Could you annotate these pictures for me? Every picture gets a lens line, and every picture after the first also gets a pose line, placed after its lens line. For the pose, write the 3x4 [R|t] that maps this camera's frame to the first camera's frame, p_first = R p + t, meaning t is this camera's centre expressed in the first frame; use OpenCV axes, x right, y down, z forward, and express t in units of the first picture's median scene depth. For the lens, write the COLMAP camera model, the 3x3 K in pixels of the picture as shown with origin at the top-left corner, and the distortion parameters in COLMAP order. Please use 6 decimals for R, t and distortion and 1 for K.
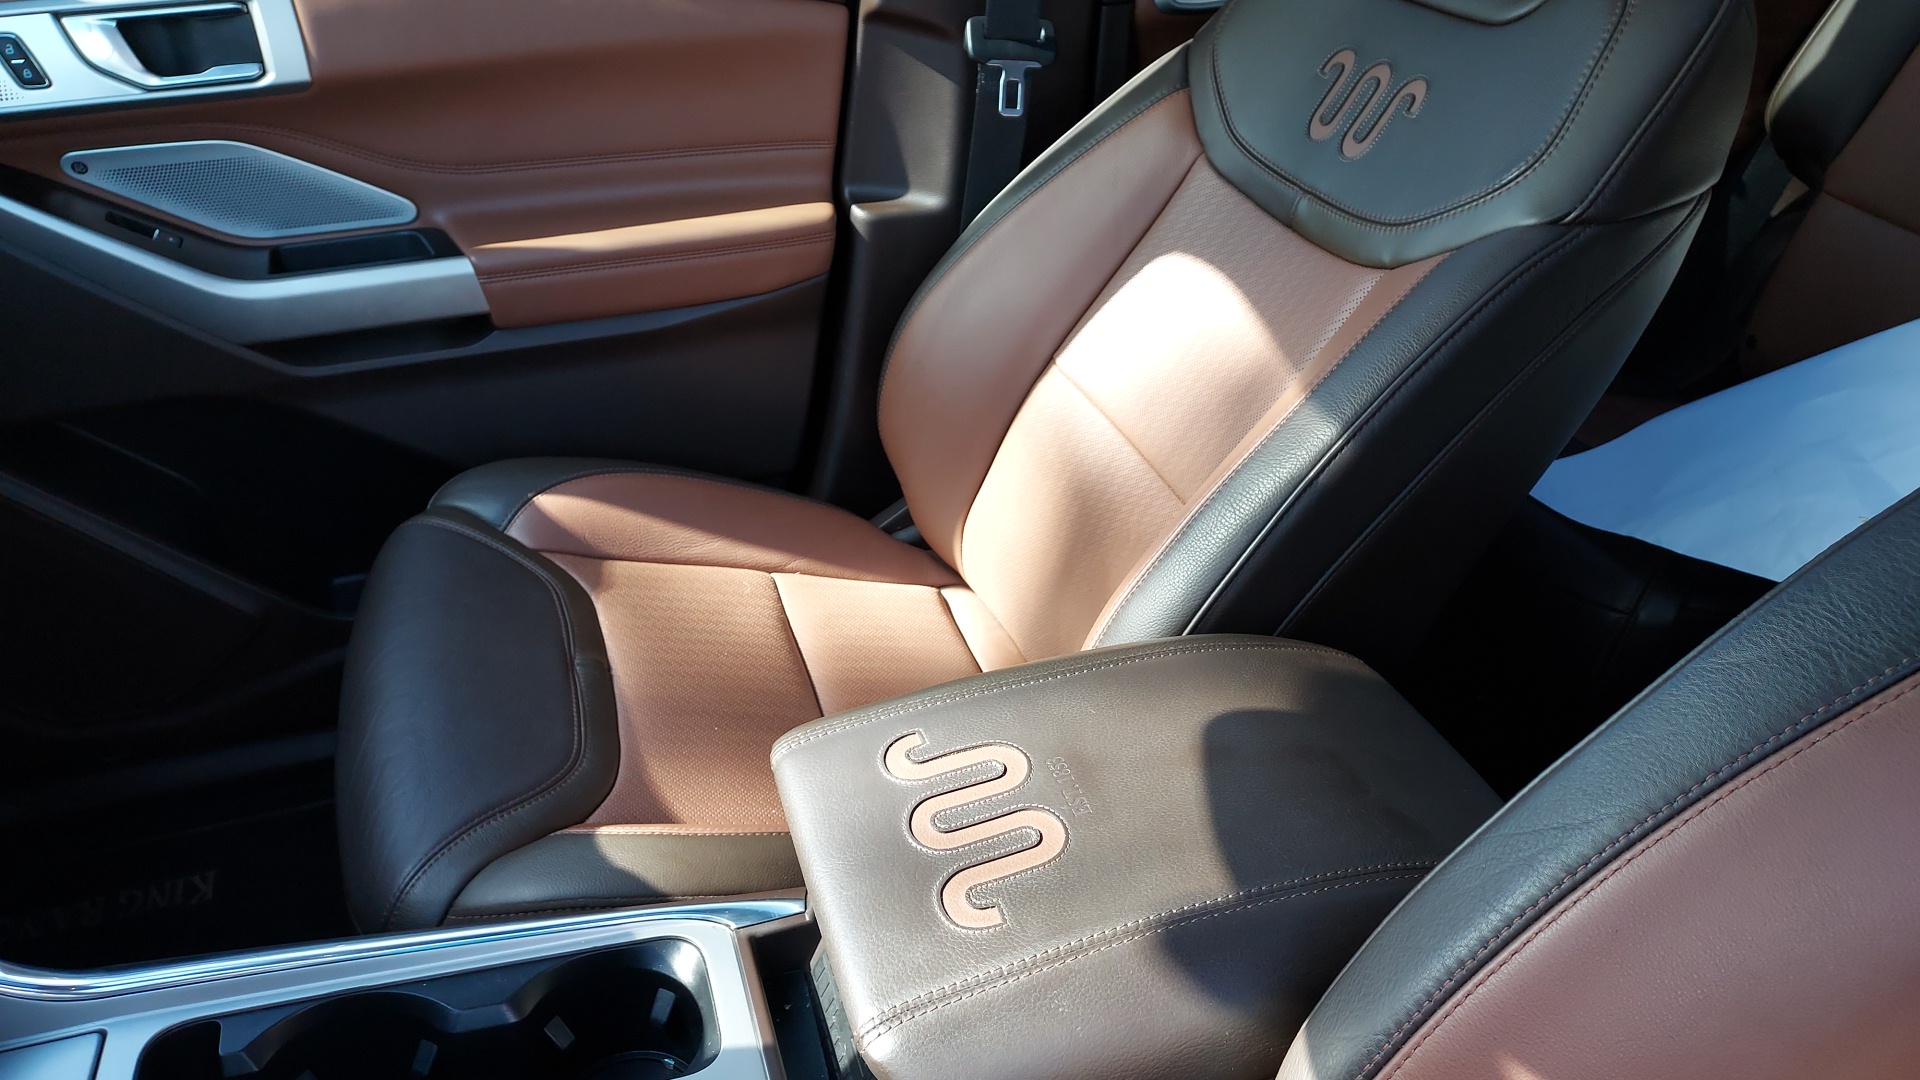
lens RADIAL K [[1329.5, 0, 960.0], [0, 1329.5, 540.0], [0, 0, 1]] dist [-0.003737, 0.000370]
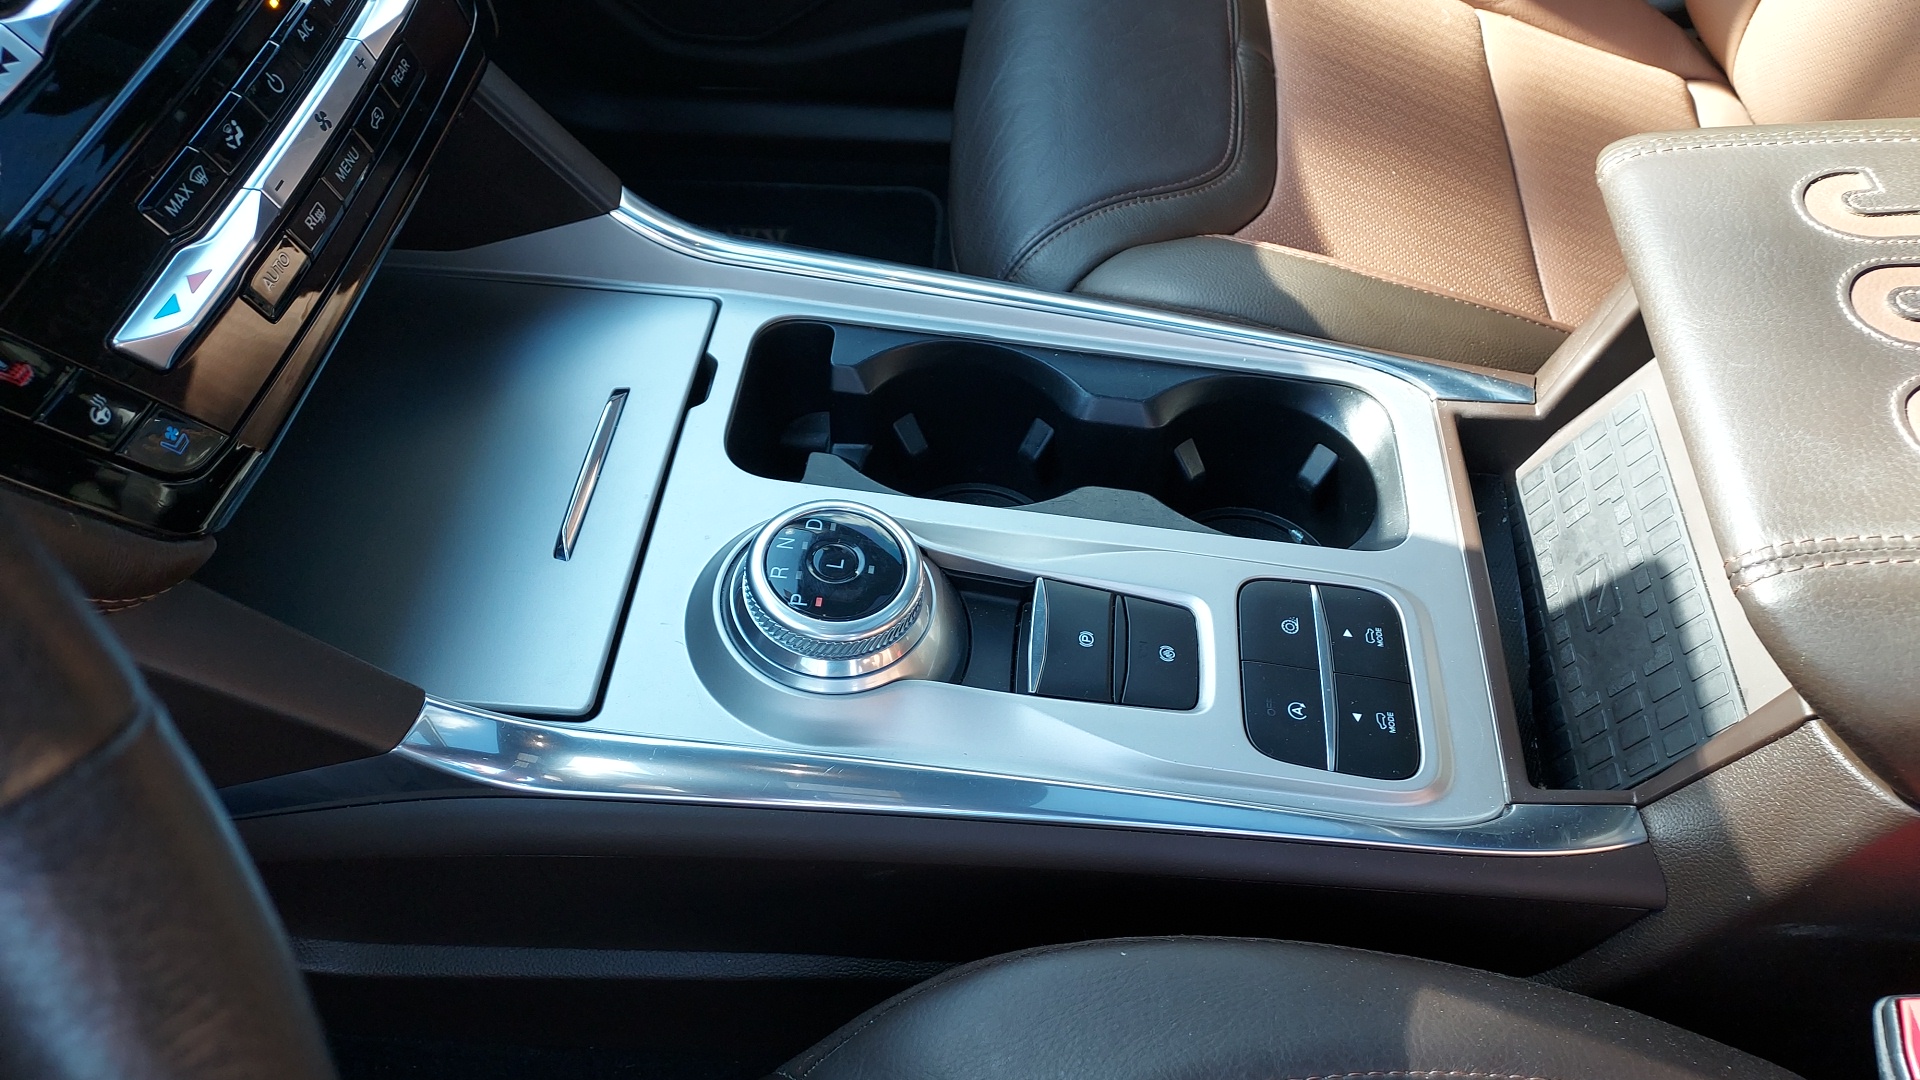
lens RADIAL K [[1360.1, 0, 960.0], [0, 1360.1, 540.0], [0, 0, 1]] dist [0.056118, 0.005079]
pose [[0.909692, 0.301170, -0.285932, -0.171501], [-0.190008, 0.914075, 0.358278, 0.140705], [0.369266, -0.271594, 0.888752, 0.189711]]
